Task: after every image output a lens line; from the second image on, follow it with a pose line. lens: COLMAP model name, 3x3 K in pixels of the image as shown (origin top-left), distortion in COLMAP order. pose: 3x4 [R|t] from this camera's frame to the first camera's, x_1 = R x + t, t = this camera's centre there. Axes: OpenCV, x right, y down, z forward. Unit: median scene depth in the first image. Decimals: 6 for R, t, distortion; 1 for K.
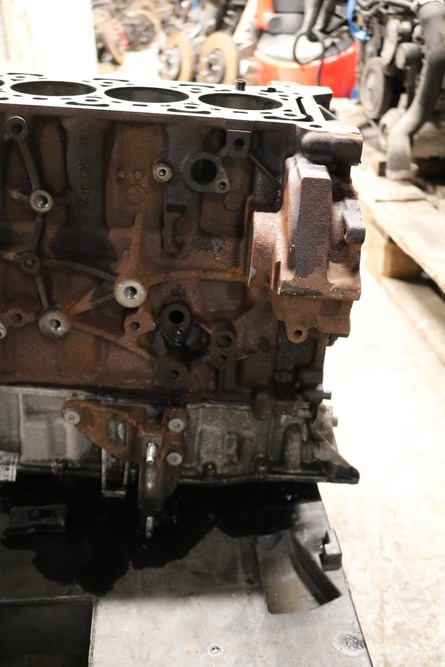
lens RADIAL K [[714.3, 0, 222.5], [0, 714.3, 333.5], [0, 0, 1]] dist [-0.130212, 0.160743]
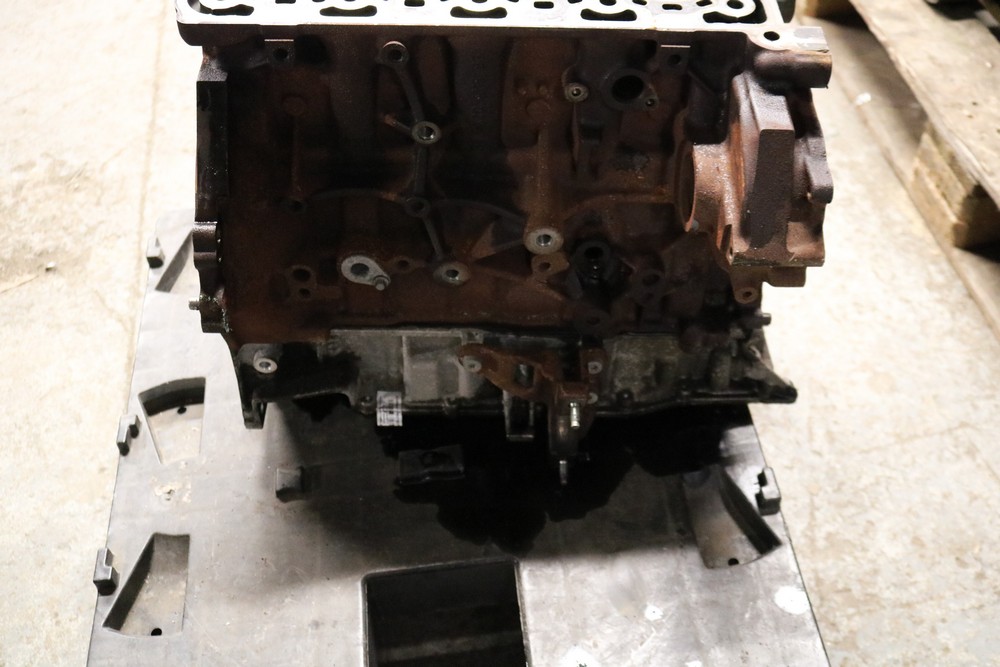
lens RADIAL K [[1070.9, 0, 500.0], [0, 1070.9, 333.5], [0, 0, 1]] dist [-0.130212, 0.160743]
pose [[0.998458, -0.046255, -0.030689, -0.132966], [0.053908, 0.939829, 0.337365, -0.345658], [0.013238, -0.338500, 0.940873, -0.204233]]
